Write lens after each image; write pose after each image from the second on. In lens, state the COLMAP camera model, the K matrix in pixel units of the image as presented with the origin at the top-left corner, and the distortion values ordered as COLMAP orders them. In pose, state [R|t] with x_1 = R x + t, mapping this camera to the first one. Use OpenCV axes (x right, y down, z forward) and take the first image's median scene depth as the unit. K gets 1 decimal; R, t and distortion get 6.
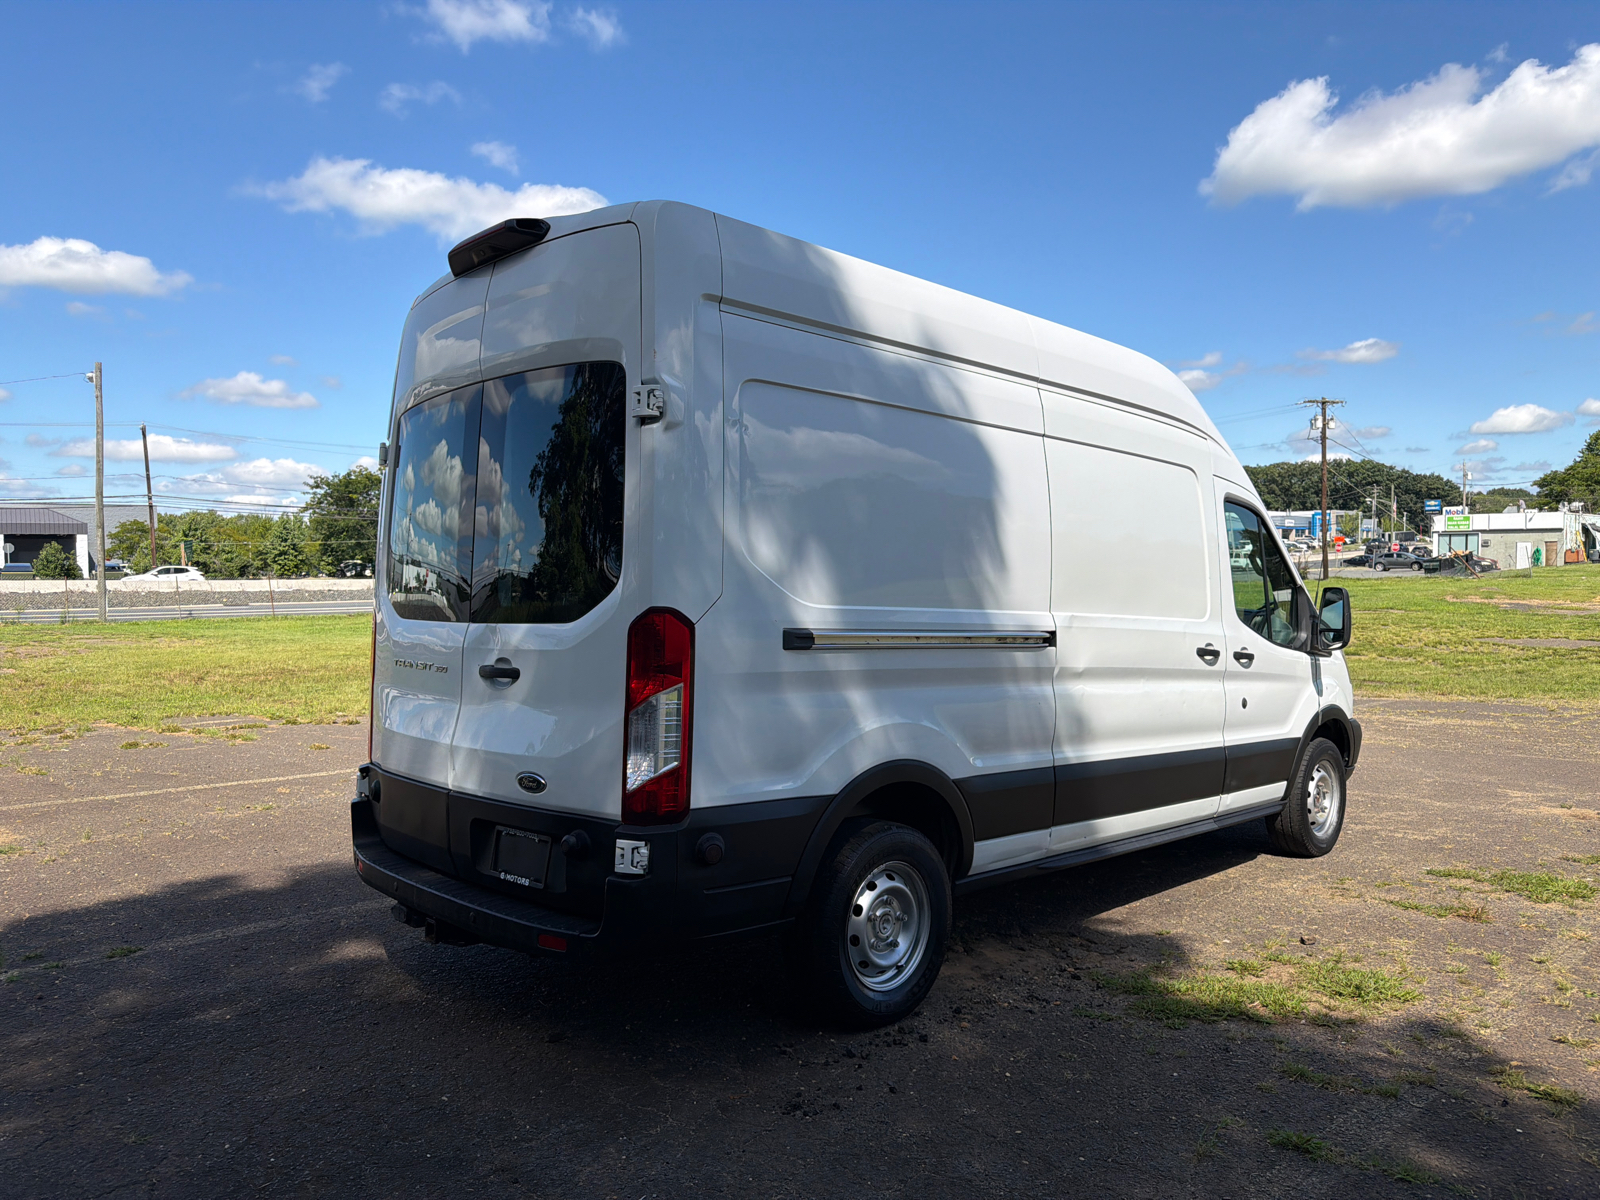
lens RADIAL K [[1138.3, 0, 805.4], [0, 1138.3, 599.3], [0, 0, 1]] dist [0.045170, -0.052728]
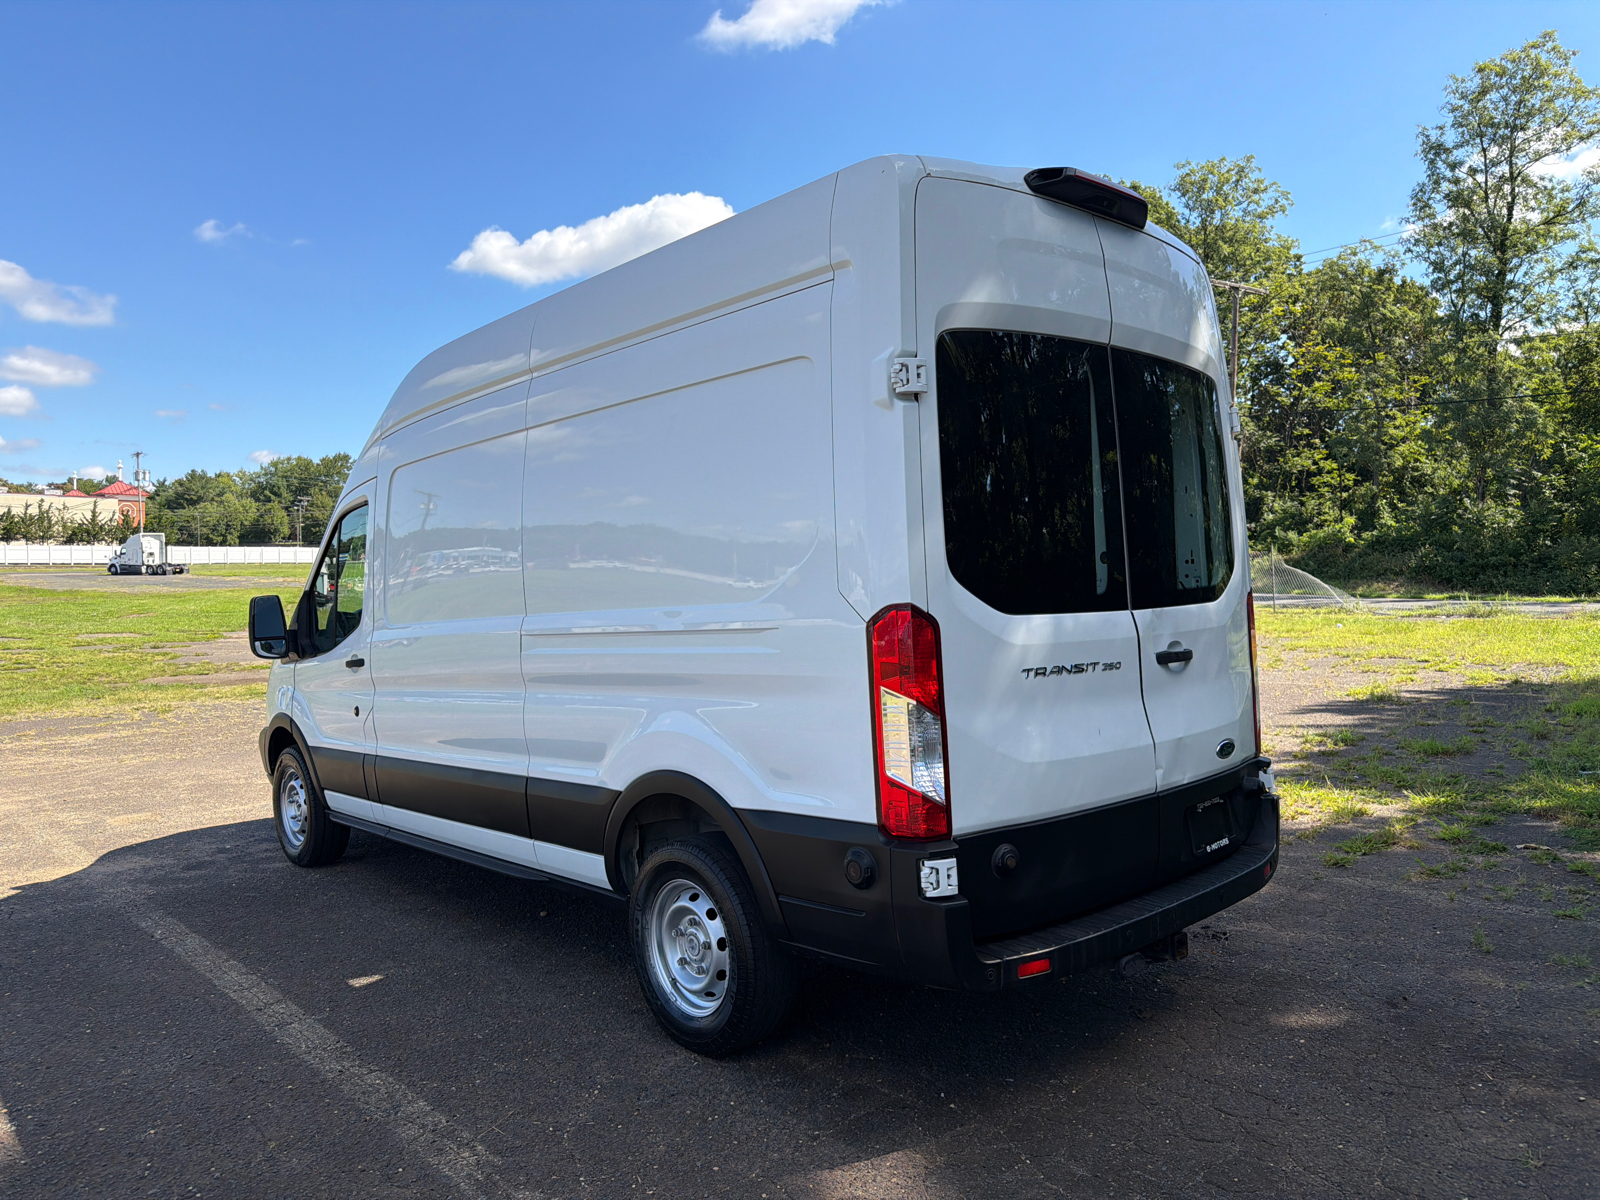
lens RADIAL K [[1138.3, 0, 804.3], [0, 1138.3, 607.3], [0, 0, 1]] dist [0.045170, -0.052728]
pose [[0.040089, -0.023172, 0.998927, -1.198458], [0.031563, 0.999262, 0.021913, -0.010073], [-0.998697, 0.030651, 0.040791, 1.205214]]
